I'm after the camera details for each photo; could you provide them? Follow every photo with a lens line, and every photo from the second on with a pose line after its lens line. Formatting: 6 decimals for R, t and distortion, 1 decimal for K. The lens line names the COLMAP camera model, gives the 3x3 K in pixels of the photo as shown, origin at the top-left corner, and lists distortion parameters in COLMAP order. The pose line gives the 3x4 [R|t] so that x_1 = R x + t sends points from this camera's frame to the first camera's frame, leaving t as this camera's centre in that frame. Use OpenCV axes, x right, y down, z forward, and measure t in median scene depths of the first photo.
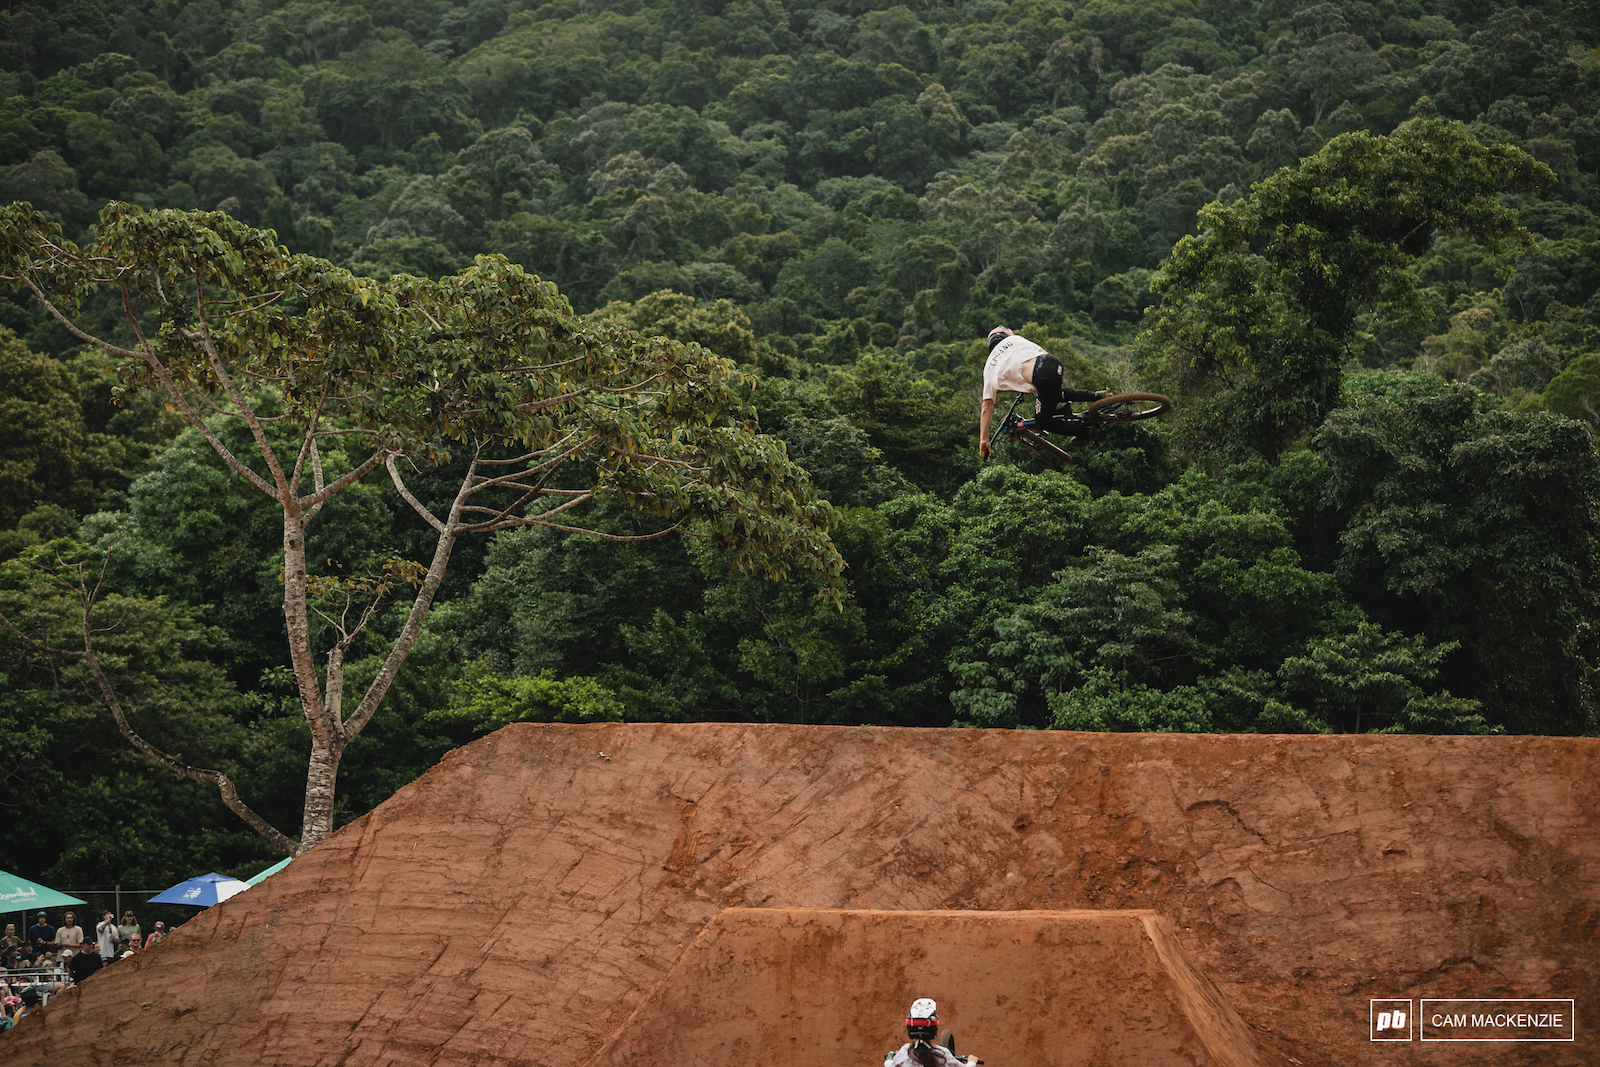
lens RADIAL K [[4644.9, 0, 800.0], [0, 4644.9, 533.7], [0, 0, 1]] dist [-0.127792, 0.000000]
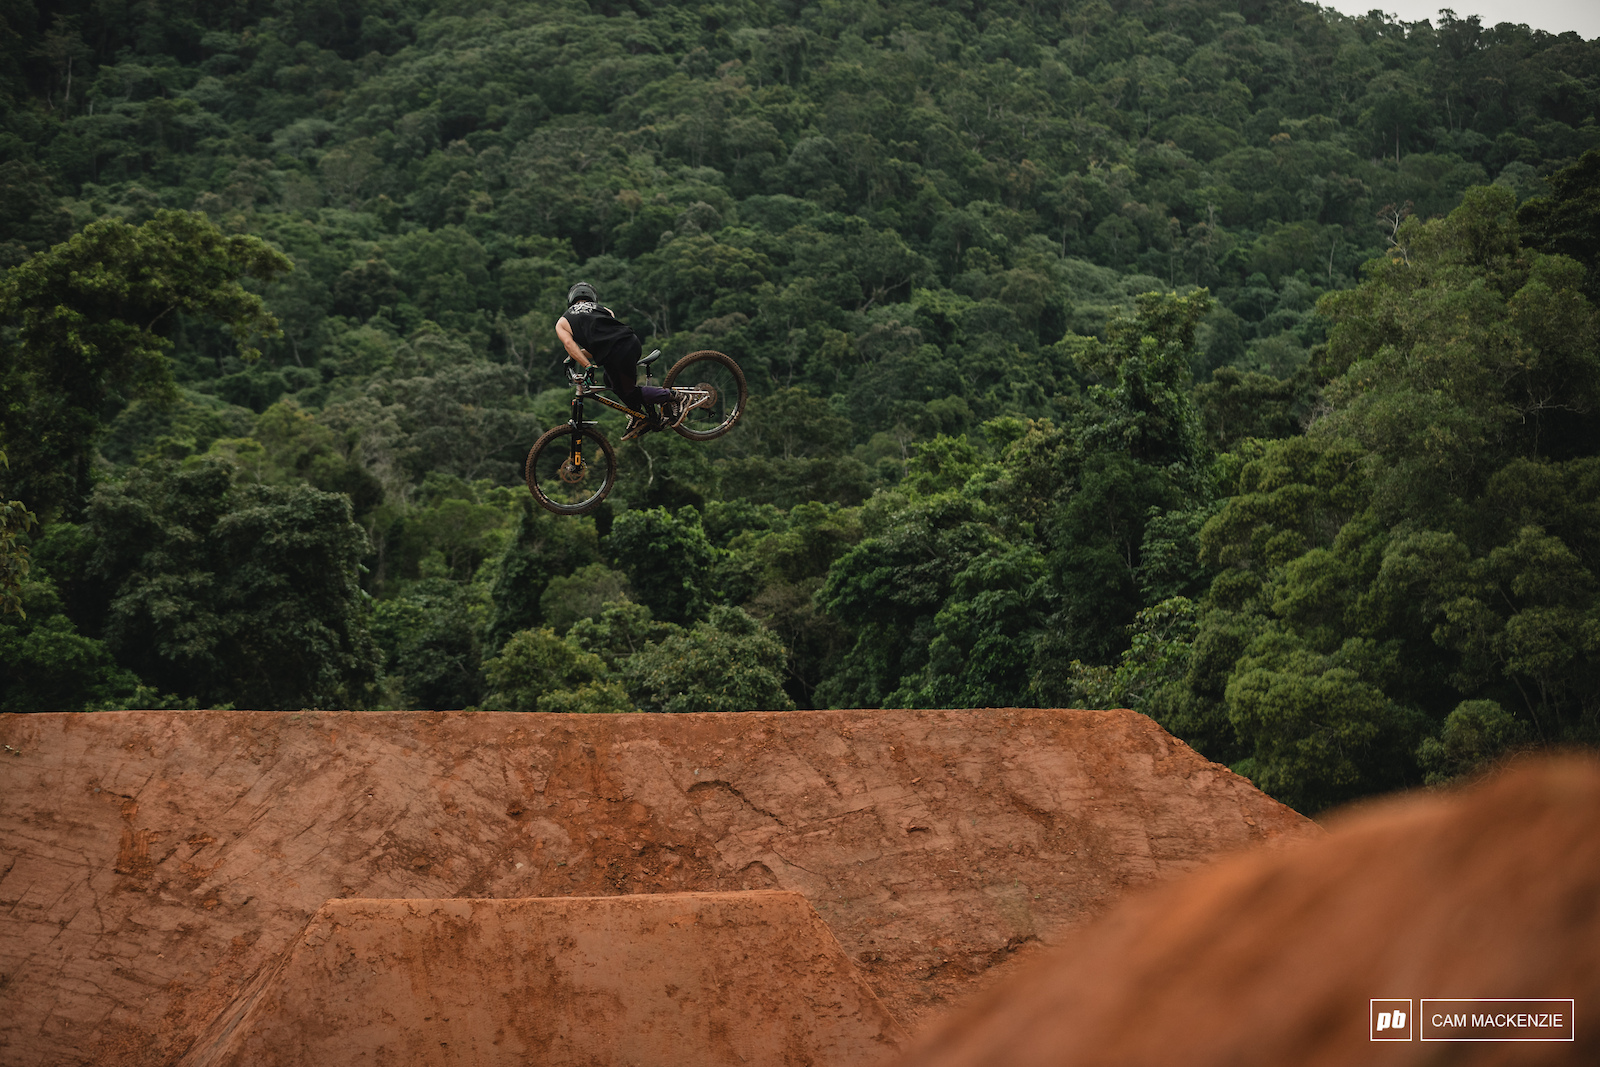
lens RADIAL K [[4117.4, 0, 800.4], [0, 4117.4, 535.4], [0, 0, 1]] dist [-0.082625, 0.000000]
pose [[0.931620, 0.001087, 0.363433, -0.193670], [0.009540, 0.999578, -0.027446, 0.031124], [-0.363309, 0.029036, 0.931216, 0.224729]]
